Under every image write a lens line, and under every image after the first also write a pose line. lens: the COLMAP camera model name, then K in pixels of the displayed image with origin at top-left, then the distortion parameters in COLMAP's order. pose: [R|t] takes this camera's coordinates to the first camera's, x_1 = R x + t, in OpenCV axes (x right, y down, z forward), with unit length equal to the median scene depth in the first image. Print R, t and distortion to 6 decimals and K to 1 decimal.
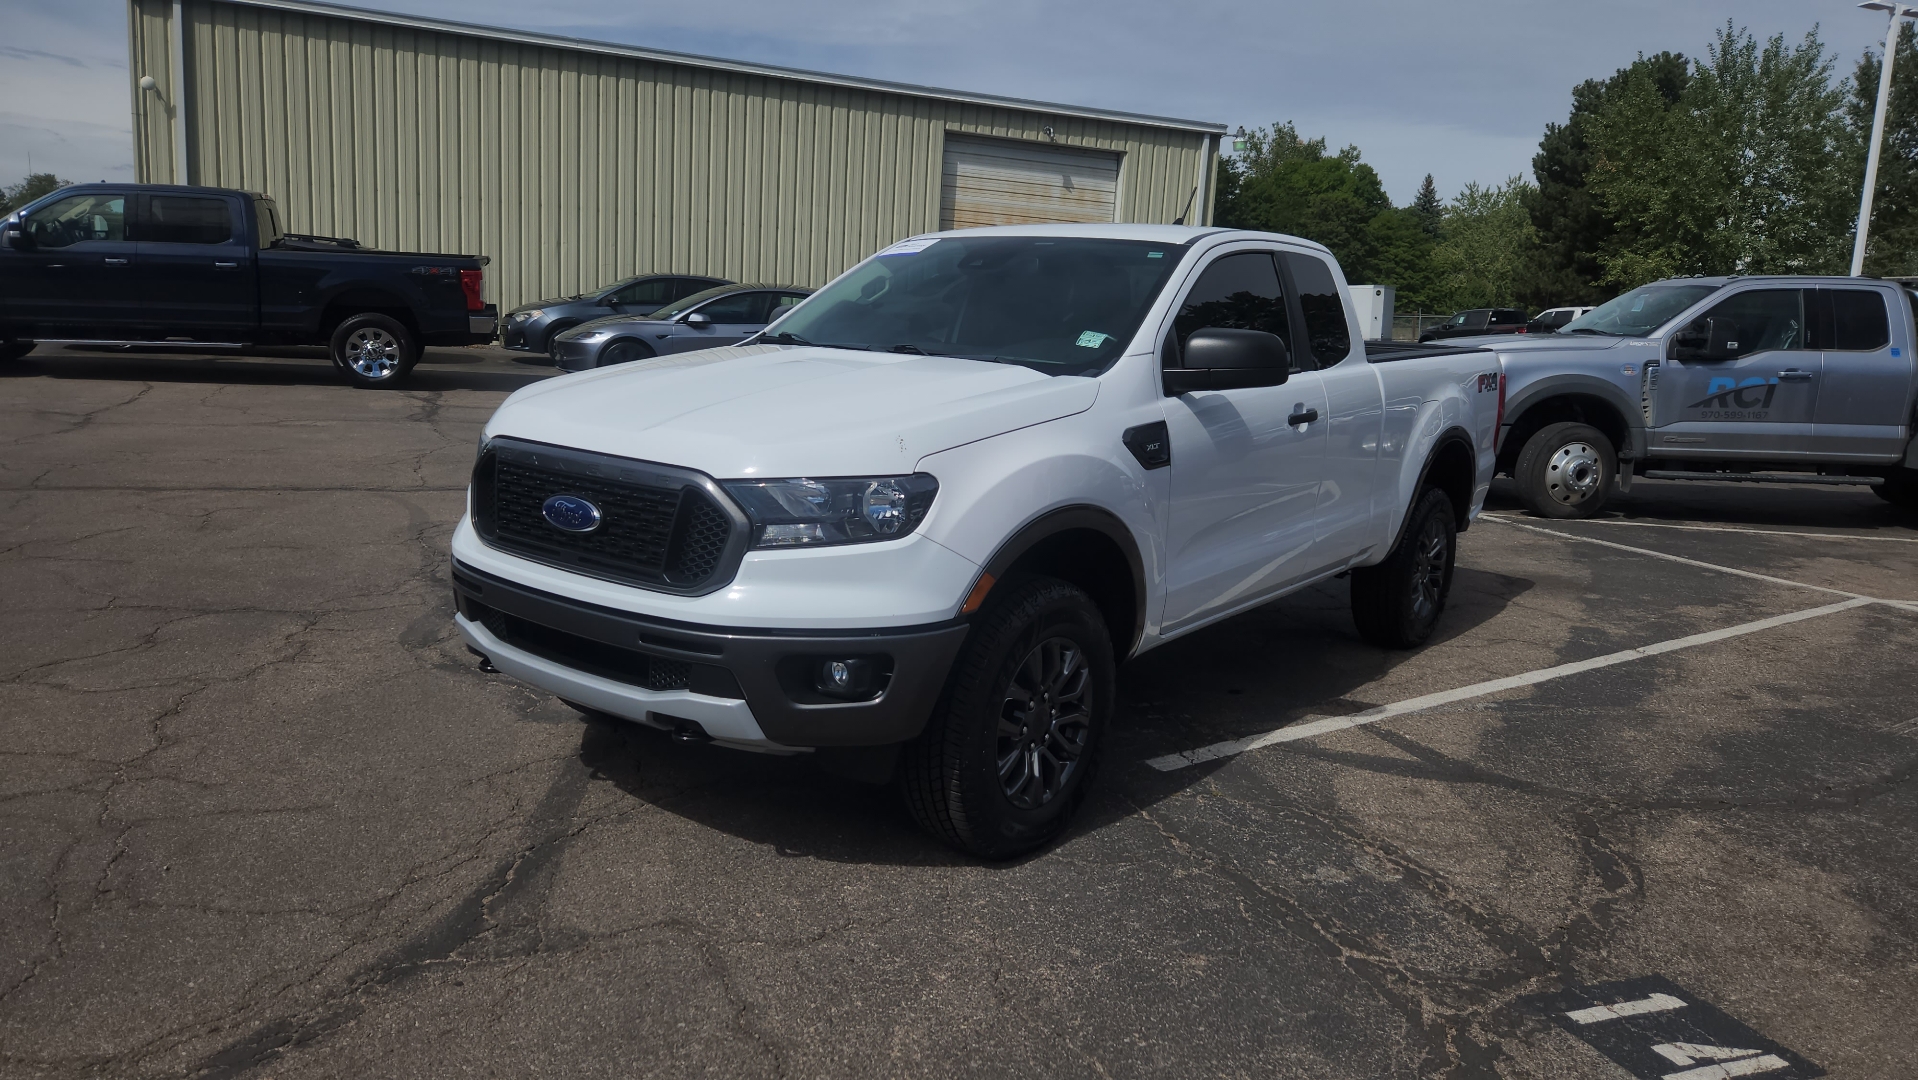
lens RADIAL K [[1277.1, 0, 956.4], [0, 1277.1, 540.0], [0, 0, 1]] dist [0.067075, -0.048579]
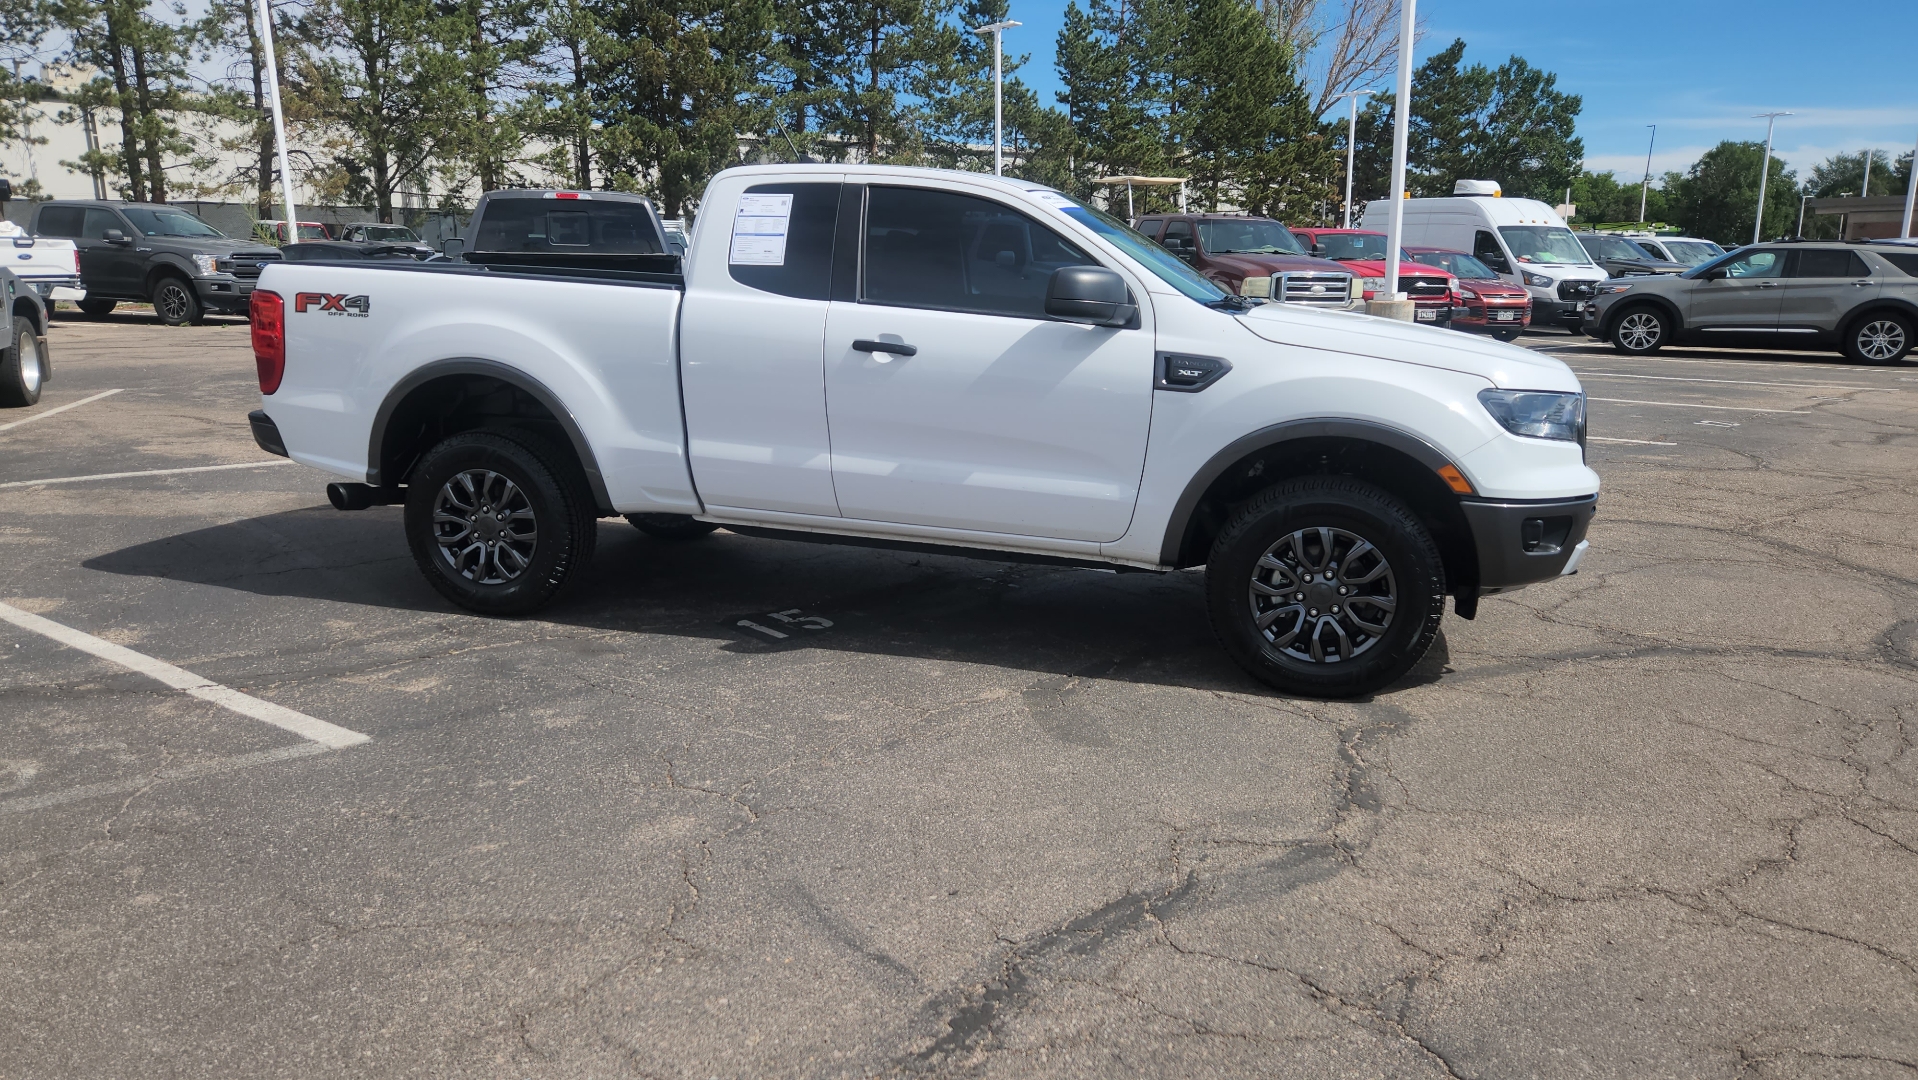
lens RADIAL K [[1282.8, 0, 932.1], [0, 1282.8, 543.8], [0, 0, 1]] dist [0.064962, -0.046051]
pose [[-0.363036, -0.249810, 0.897664, -0.888061], [0.126783, 0.941188, 0.313196, -0.283326], [-0.923110, 0.227510, -0.310013, 1.364648]]
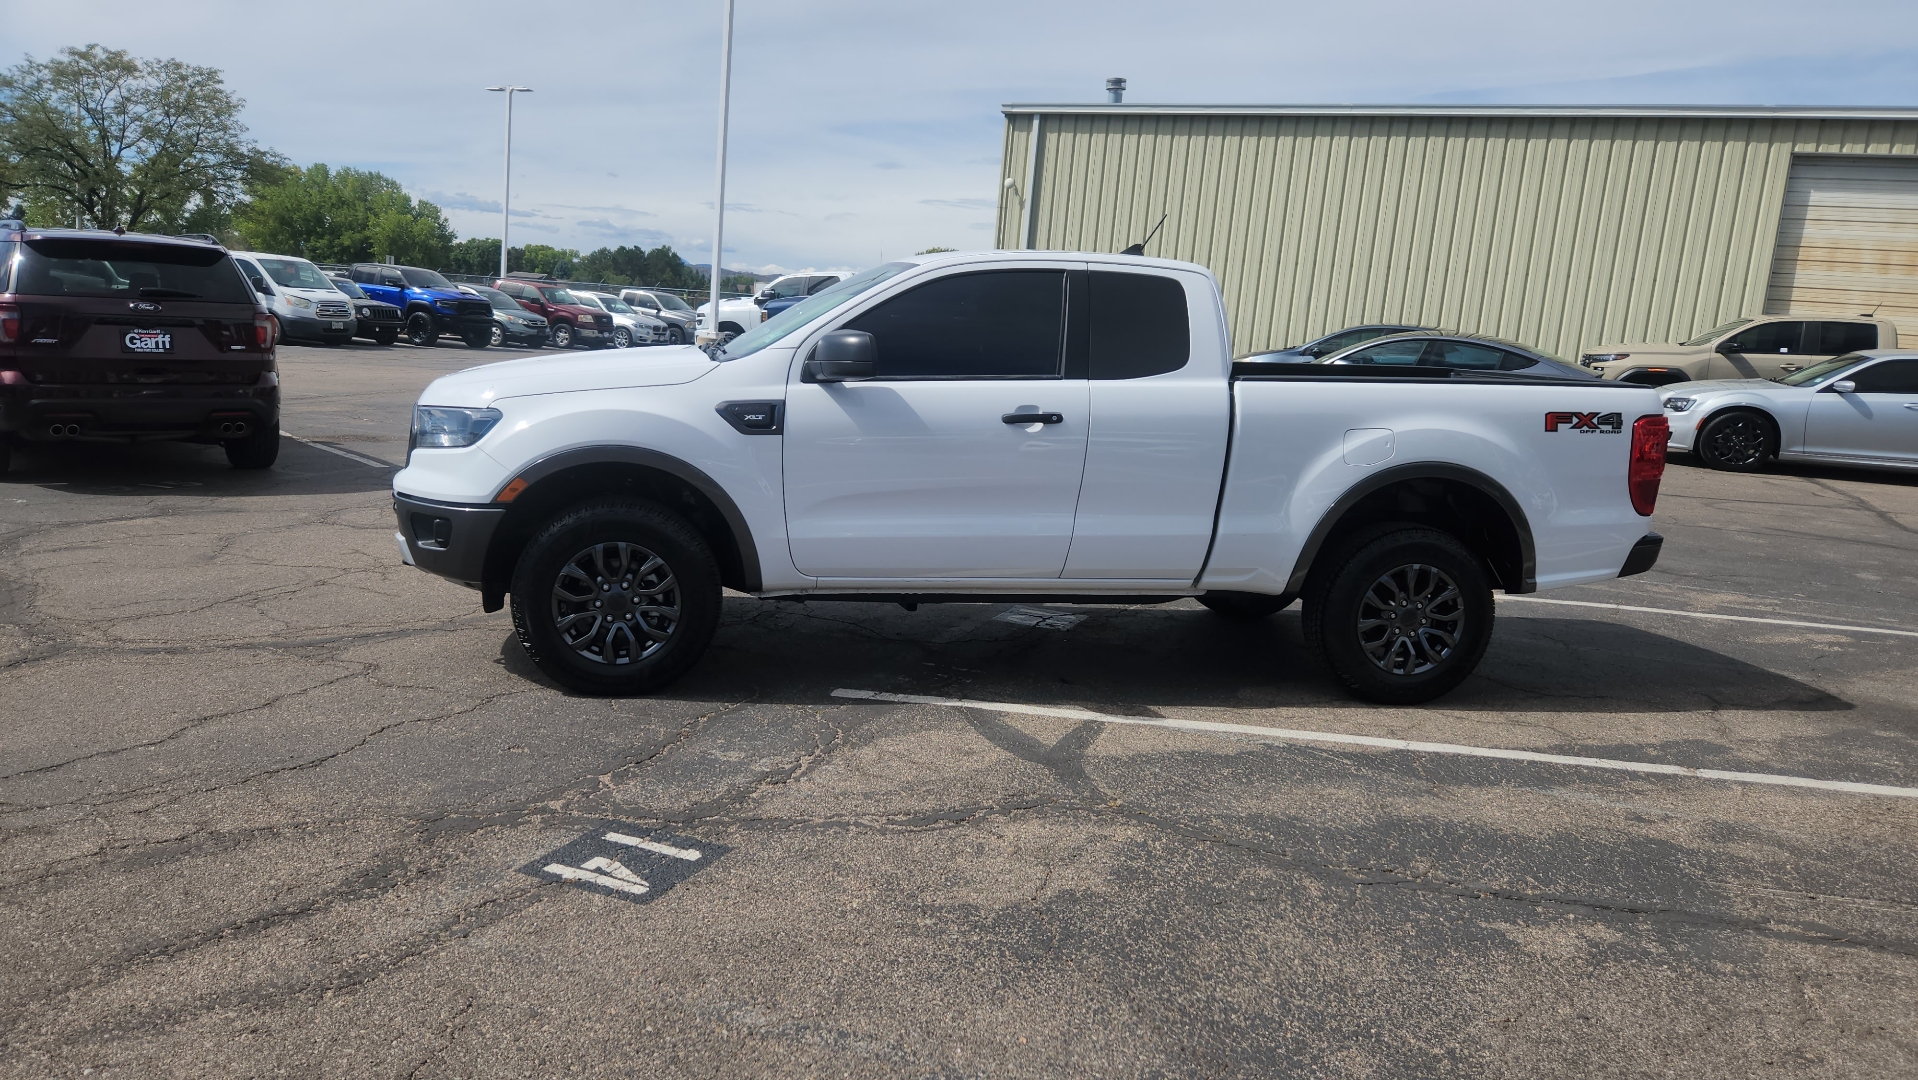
lens RADIAL K [[1286.3, 0, 934.2], [0, 1286.3, 525.3], [0, 0, 1]] dist [0.069772, -0.054682]
pose [[0.732843, 0.103529, -0.672475, 0.844640], [-0.143642, 0.989621, -0.004182, 0.010223], [0.665062, 0.099661, 0.740108, 0.122494]]
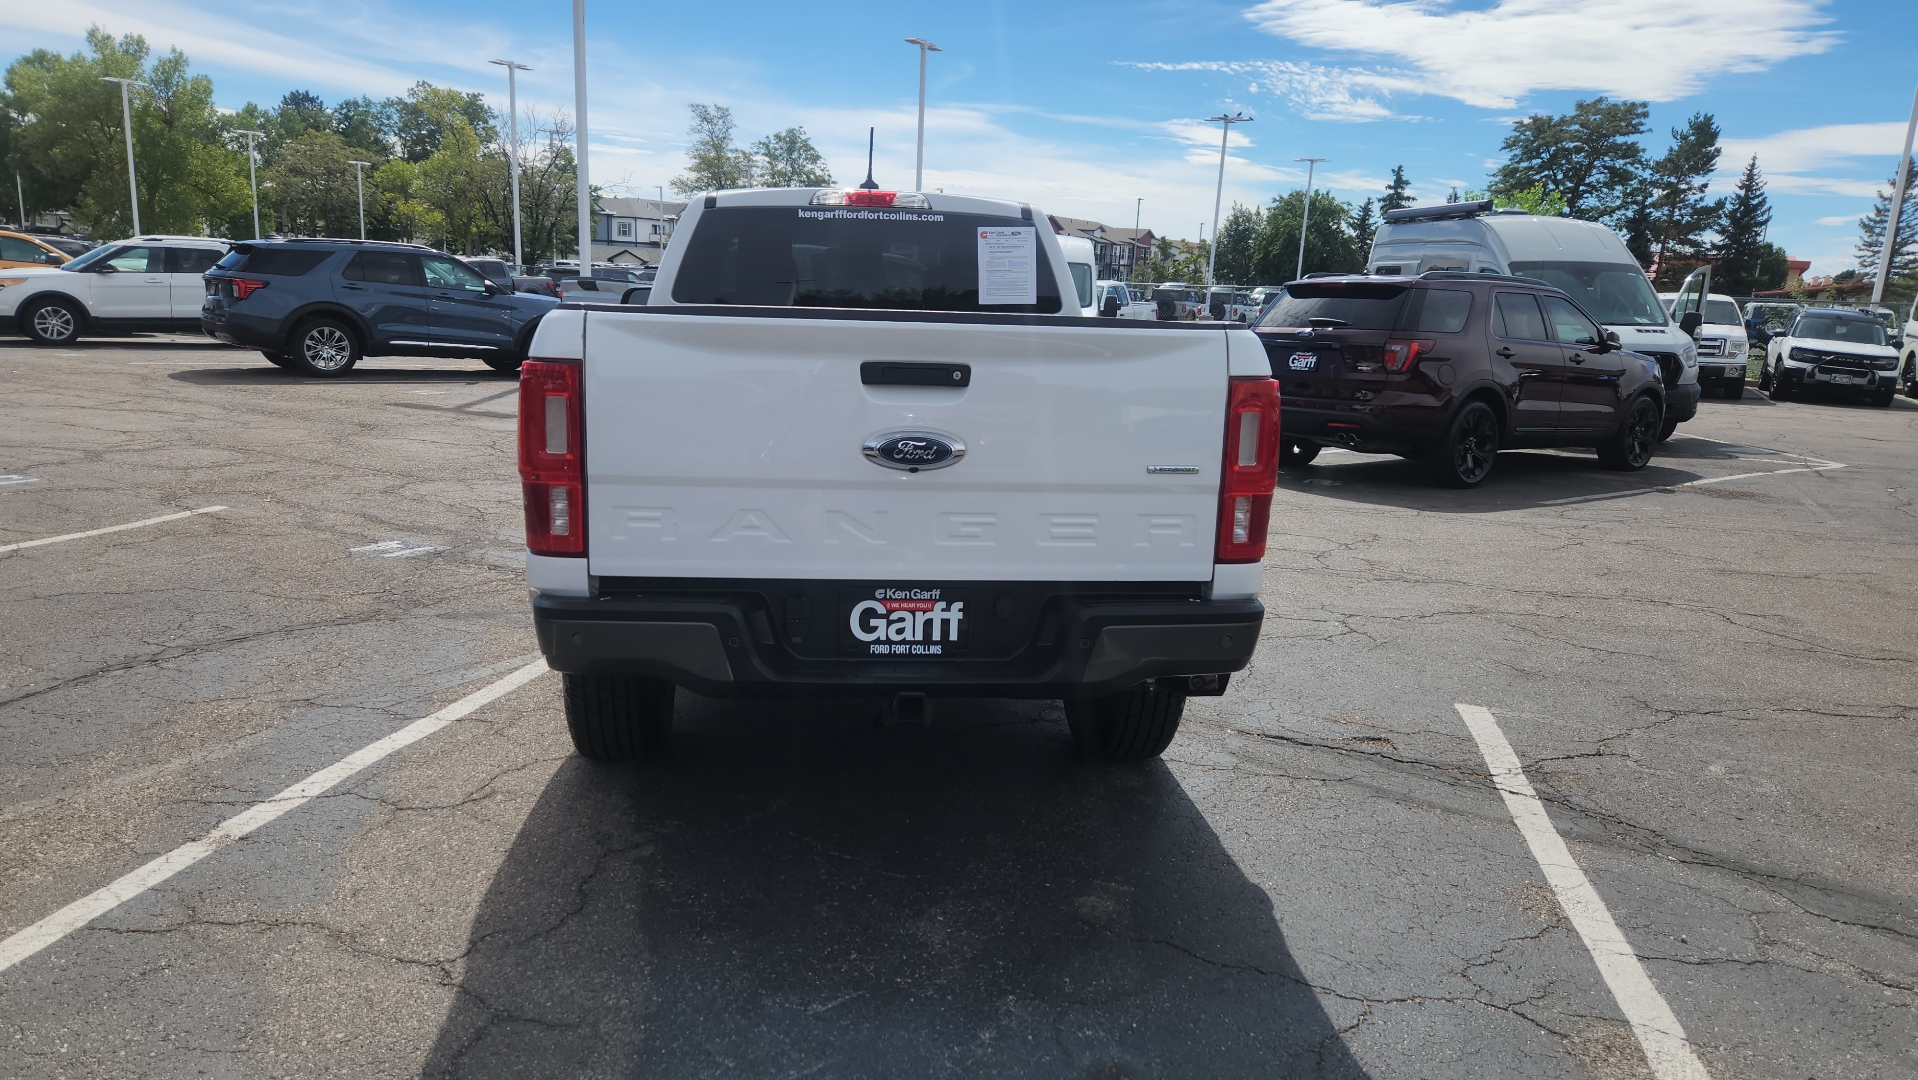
lens RADIAL K [[1288.0, 0, 927.1], [0, 1288.0, 543.5], [0, 0, 1]] dist [0.065538, -0.048627]
pose [[-0.730257, 0.056091, -0.680866, 0.806230], [-0.185460, 0.942921, 0.276593, -0.278073], [0.657517, 0.328258, -0.678172, 1.809625]]
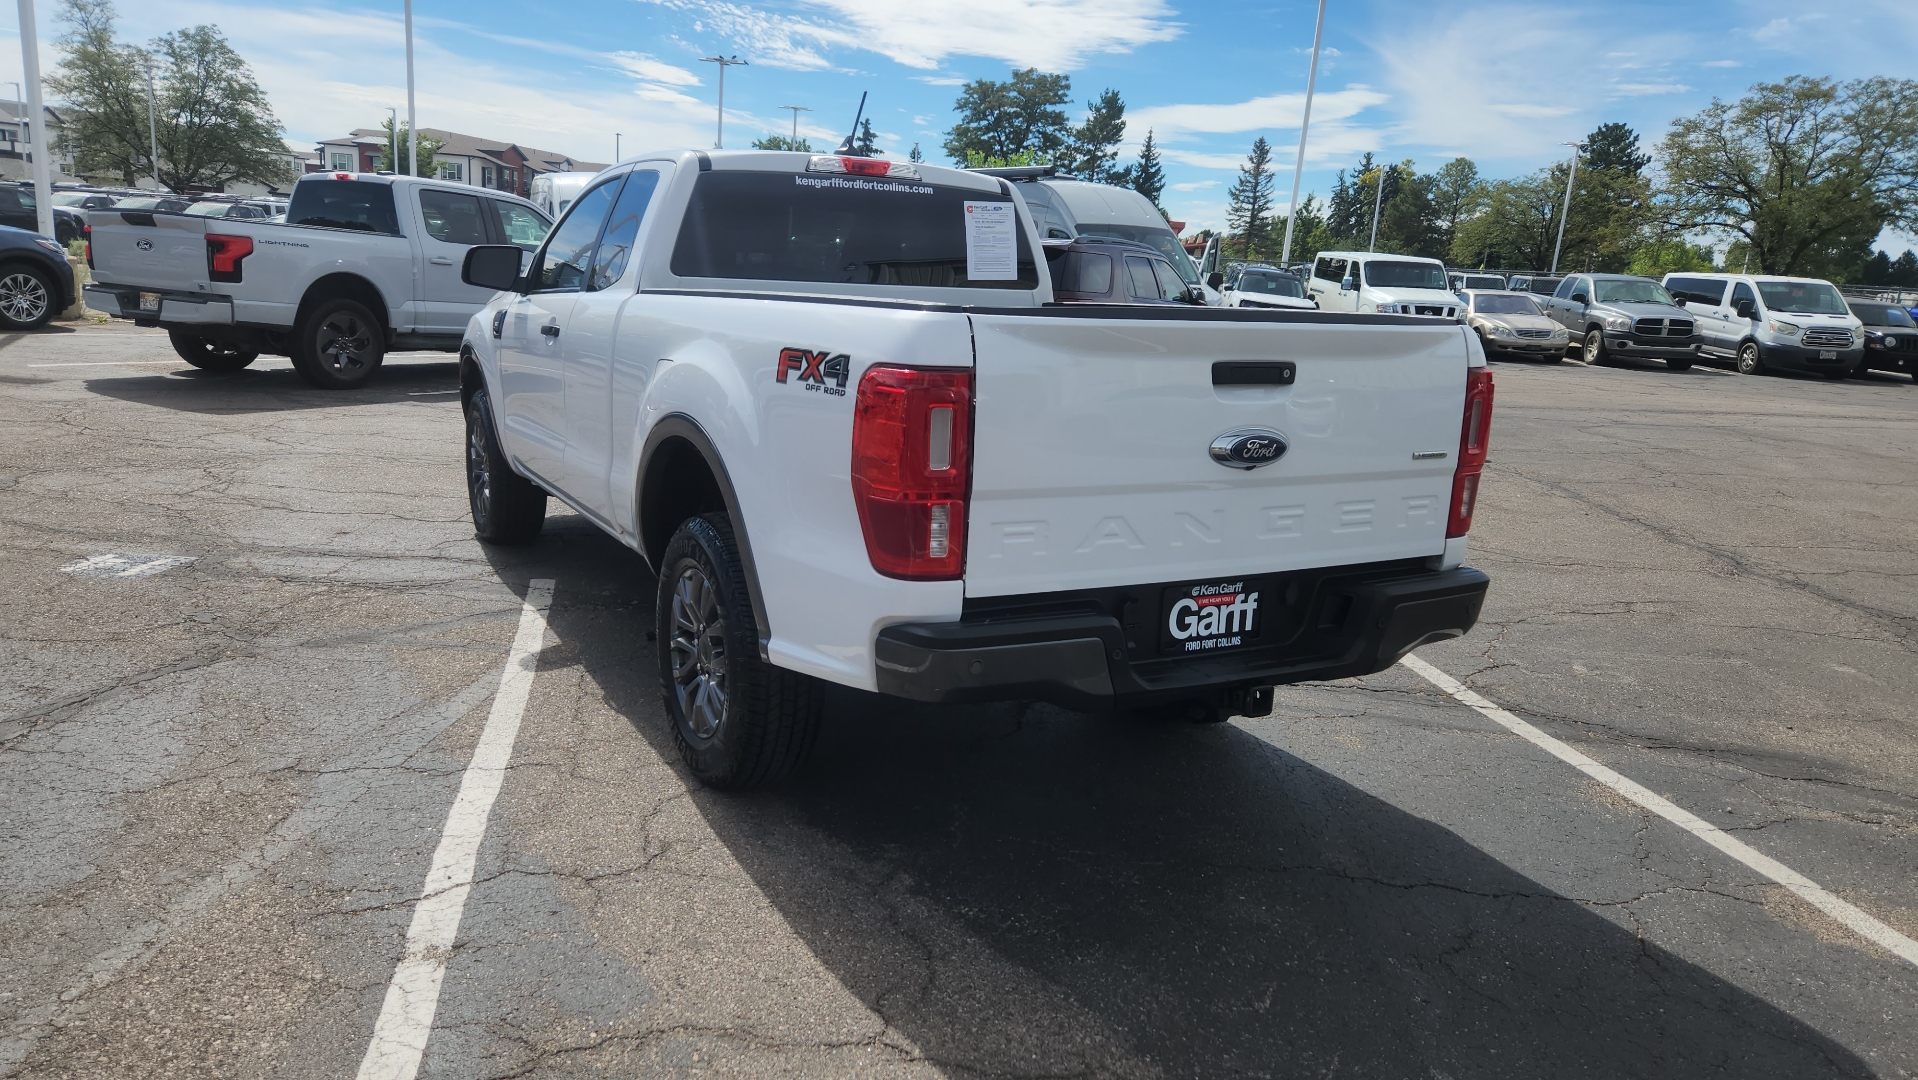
lens RADIAL K [[1286.3, 0, 924.5], [0, 1286.3, 542.3], [0, 0, 1]] dist [0.069772, -0.054682]
pose [[-0.404080, 0.126693, -0.905908, 1.002906], [-0.229369, 0.944688, 0.234426, -0.222403], [0.885500, 0.302514, -0.352670, 1.502192]]
